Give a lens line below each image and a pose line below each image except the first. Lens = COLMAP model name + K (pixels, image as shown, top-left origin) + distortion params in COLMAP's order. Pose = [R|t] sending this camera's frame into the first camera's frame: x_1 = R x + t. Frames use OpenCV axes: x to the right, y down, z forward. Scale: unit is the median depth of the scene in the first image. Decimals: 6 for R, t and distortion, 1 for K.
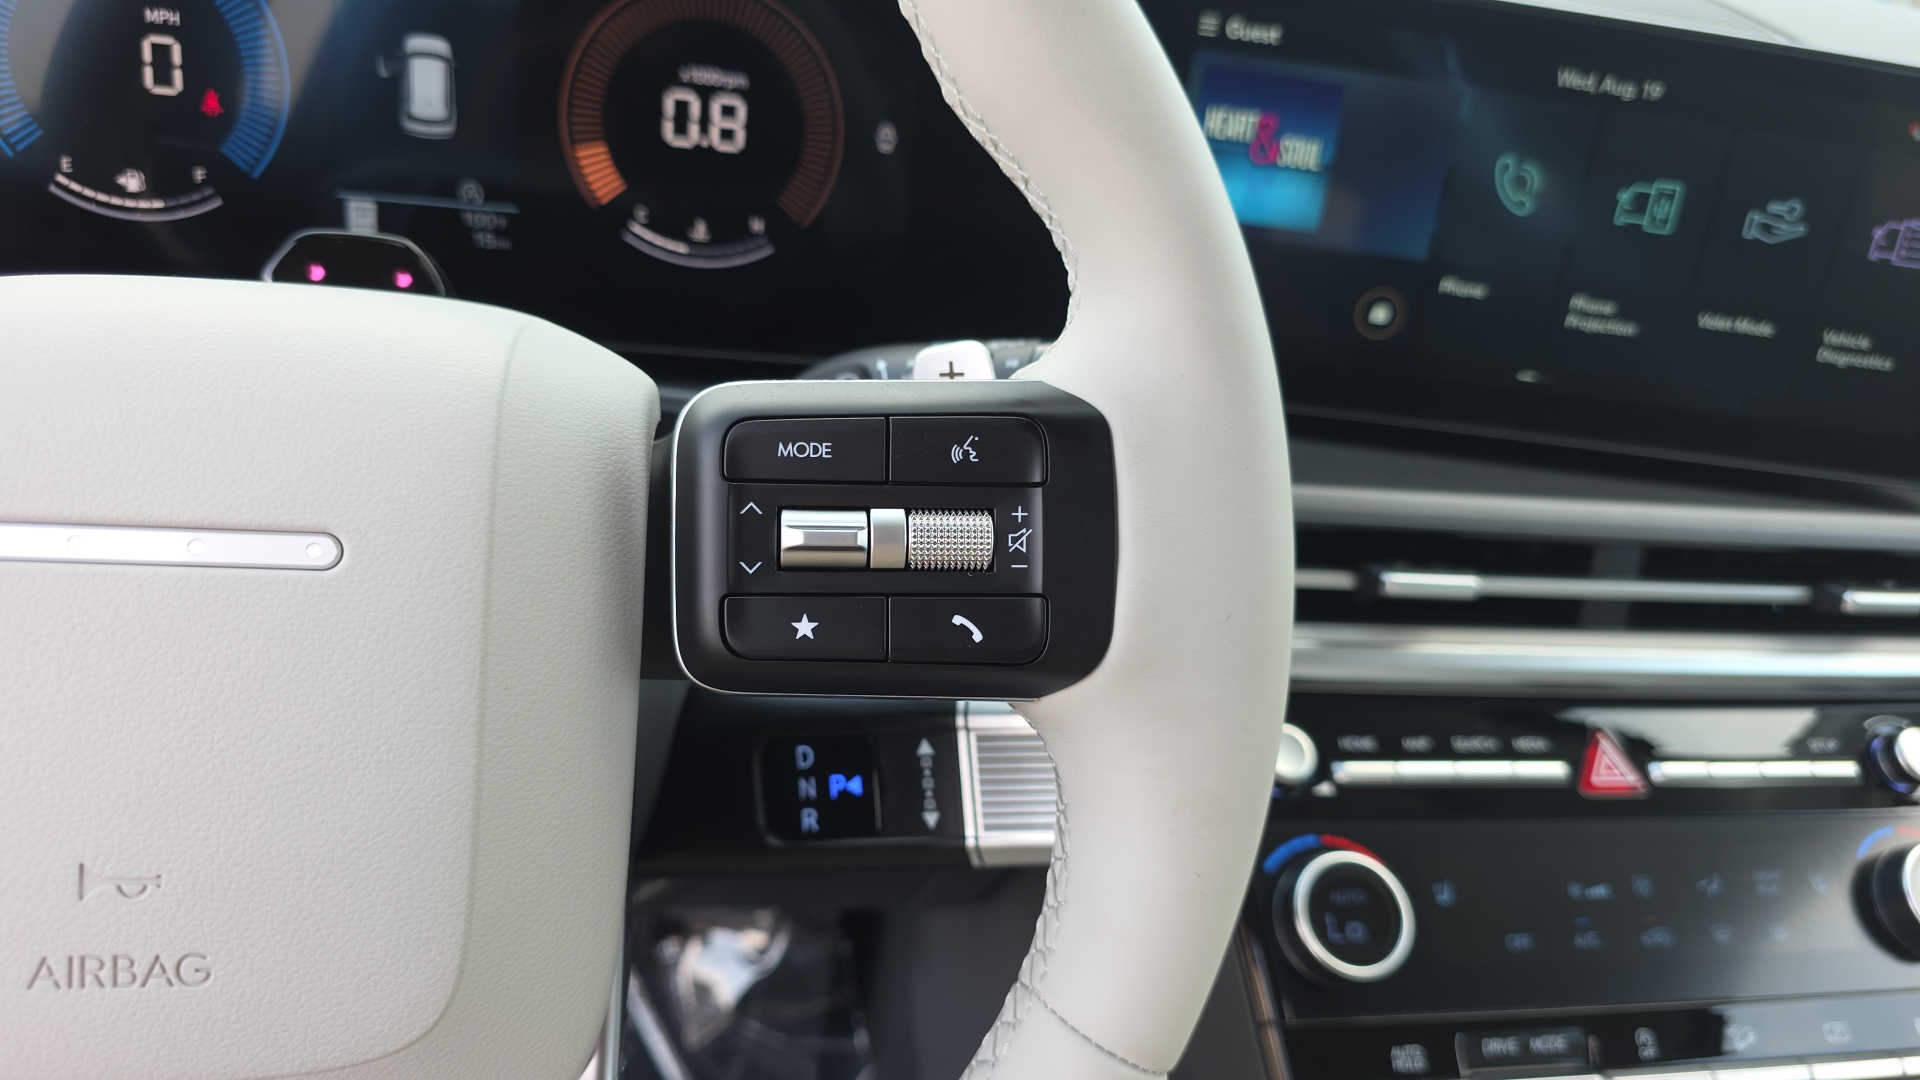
lens RADIAL K [[1323.5, 0, 969.6], [0, 1323.5, 524.3], [0, 0, 1]] dist [0.026110, -0.053515]
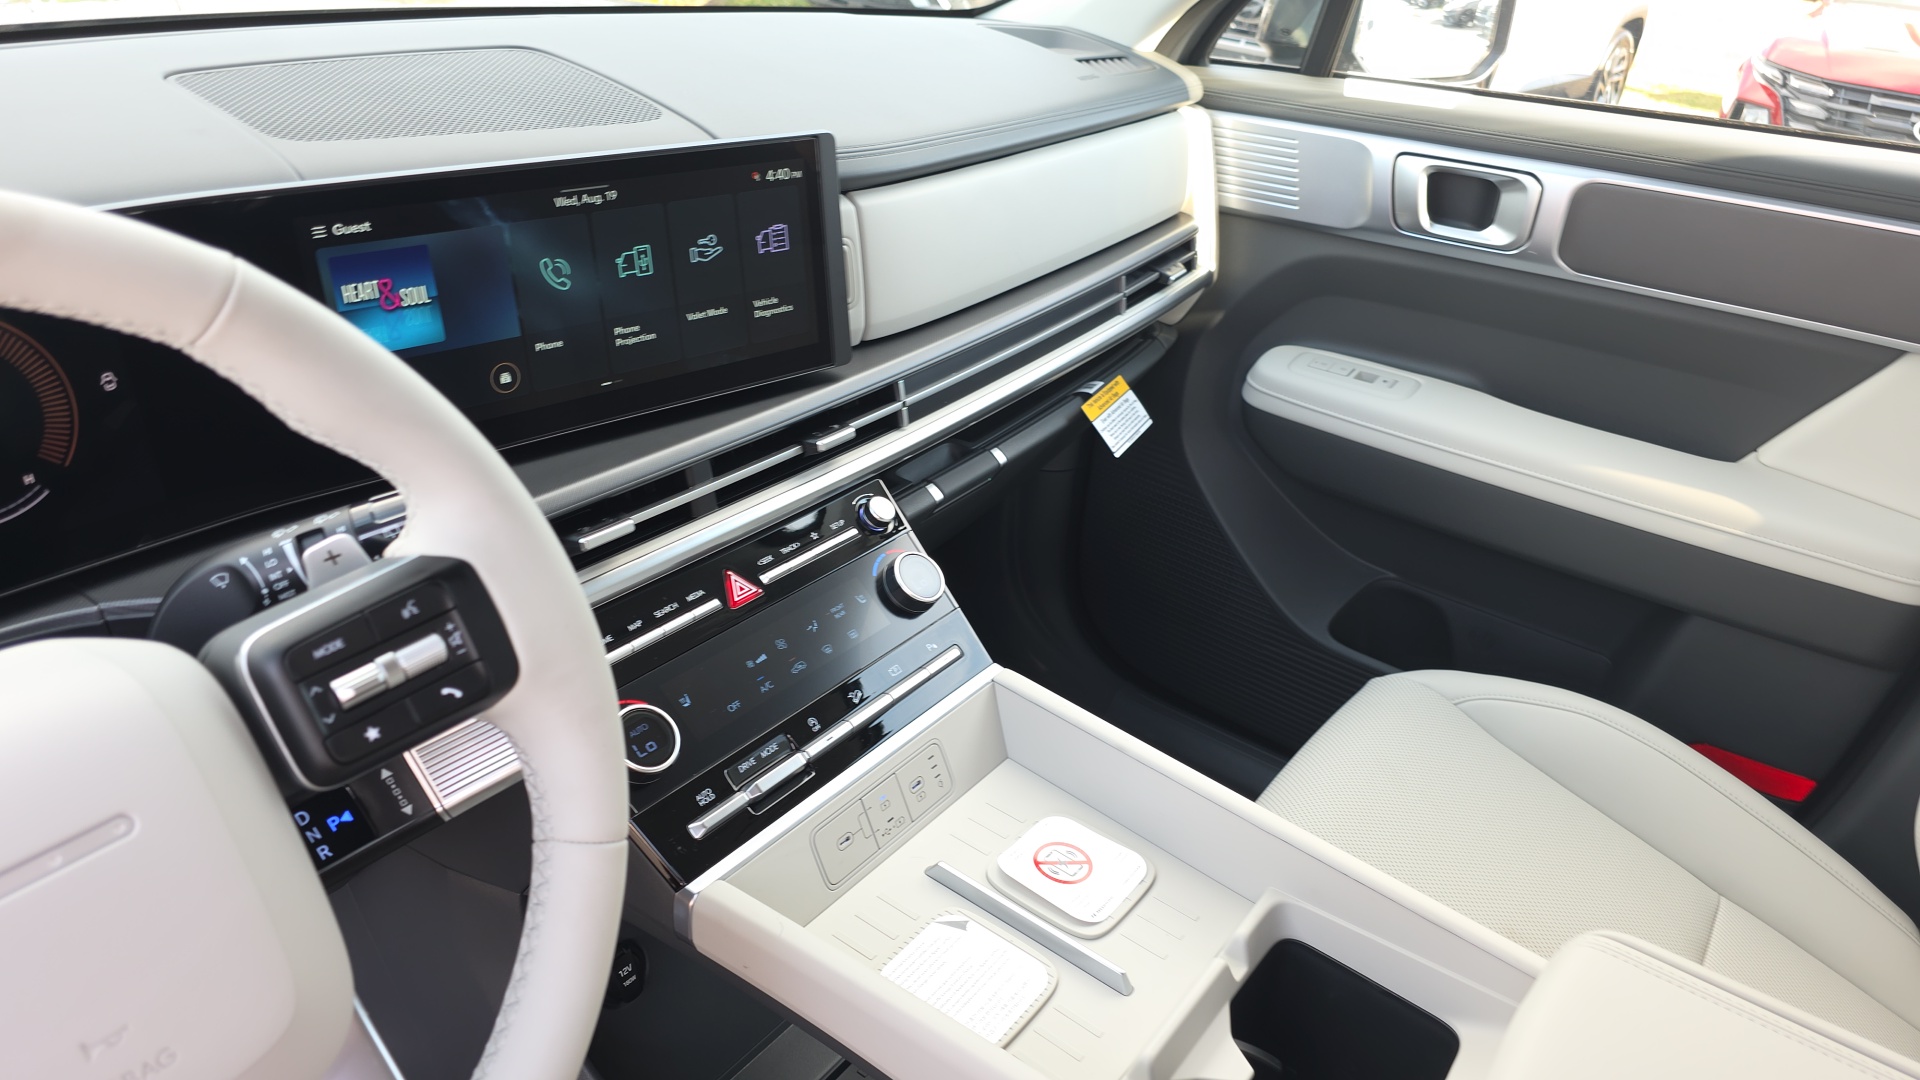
lens RADIAL K [[1350.9, 0, 984.5], [0, 1350.9, 546.7], [0, 0, 1]] dist [0.067650, -0.060906]
pose [[0.717537, -0.395294, 0.573484, -0.273832], [0.313417, 0.918529, 0.240984, -0.193956], [-0.622021, 0.006825, 0.782971, -0.567709]]
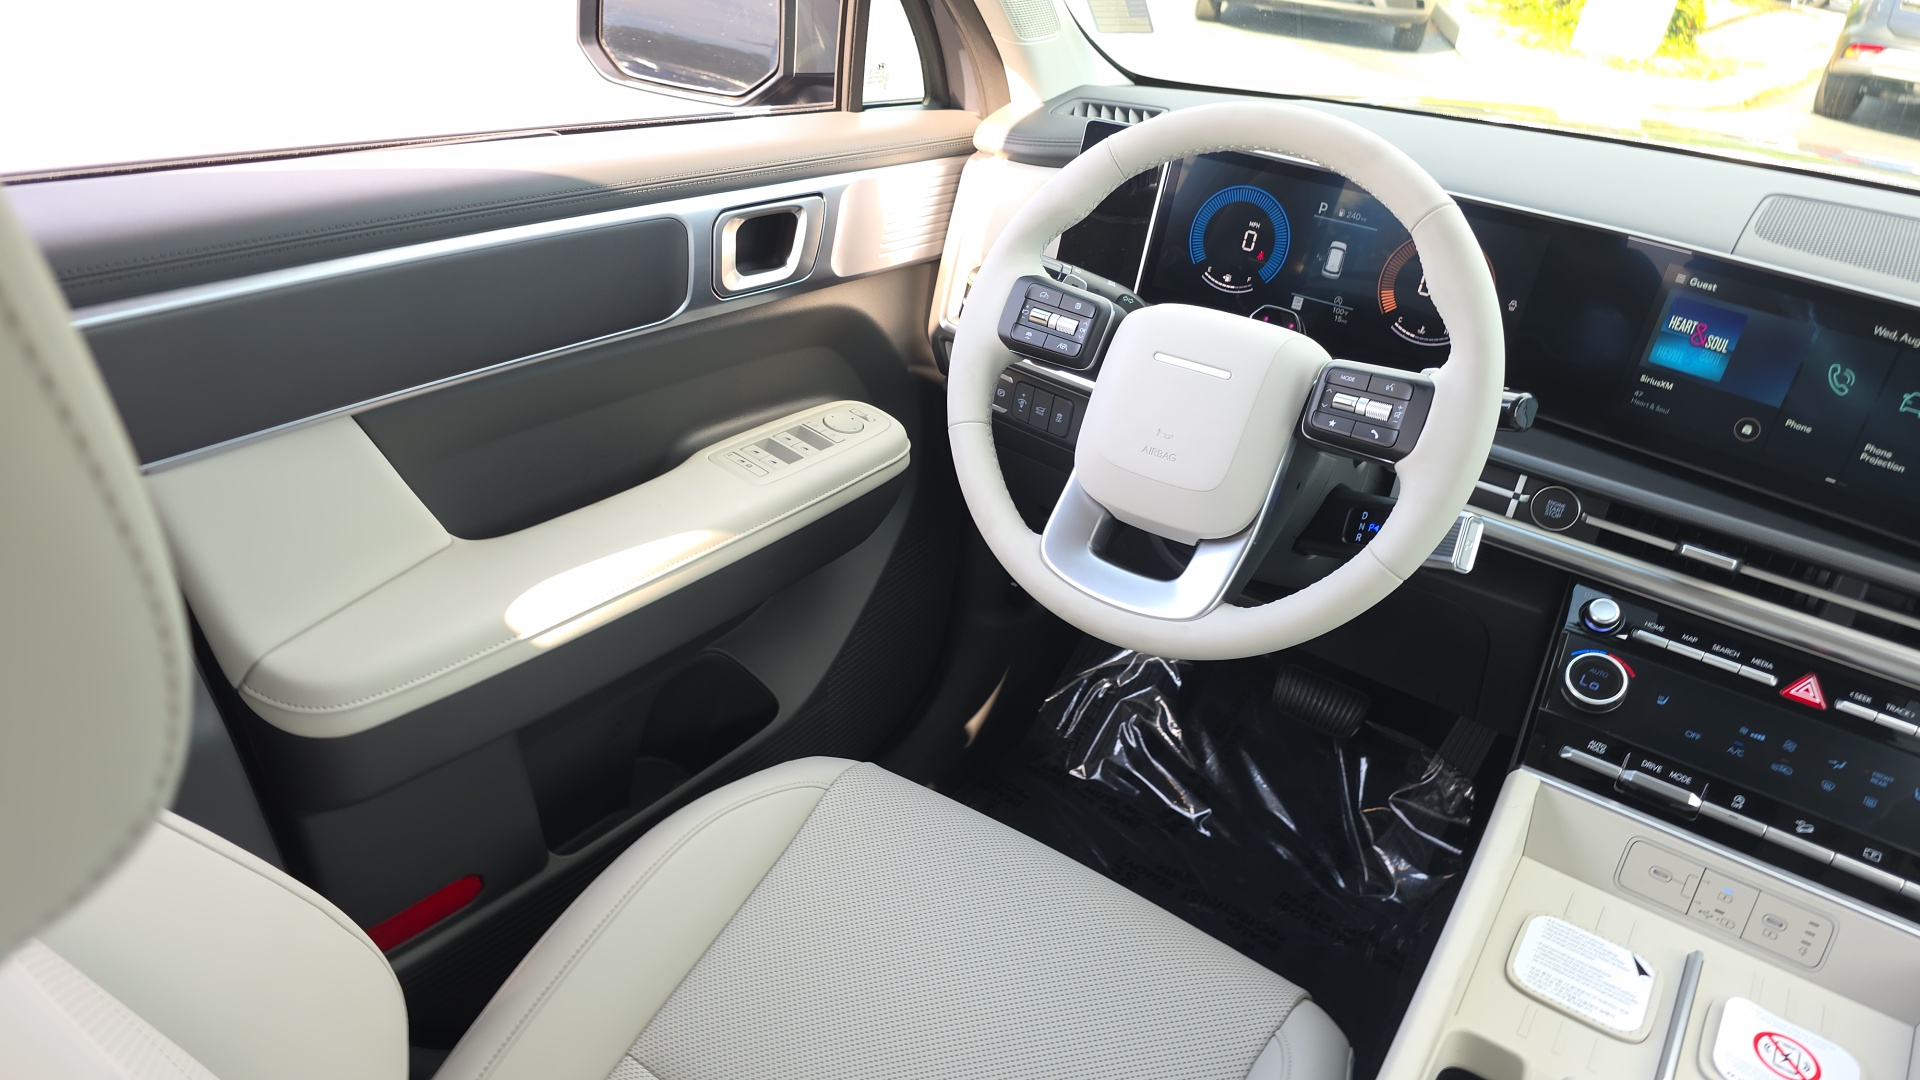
lens RADIAL K [[1332.6, 0, 898.9], [0, 1332.6, 533.1], [0, 0, 1]] dist [0.000569, -0.000966]
pose [[0.690630, 0.272492, -0.669909, 0.848719], [-0.303530, 0.949983, 0.073495, 0.237611], [0.656429, 0.152580, 0.738797, -1.339629]]
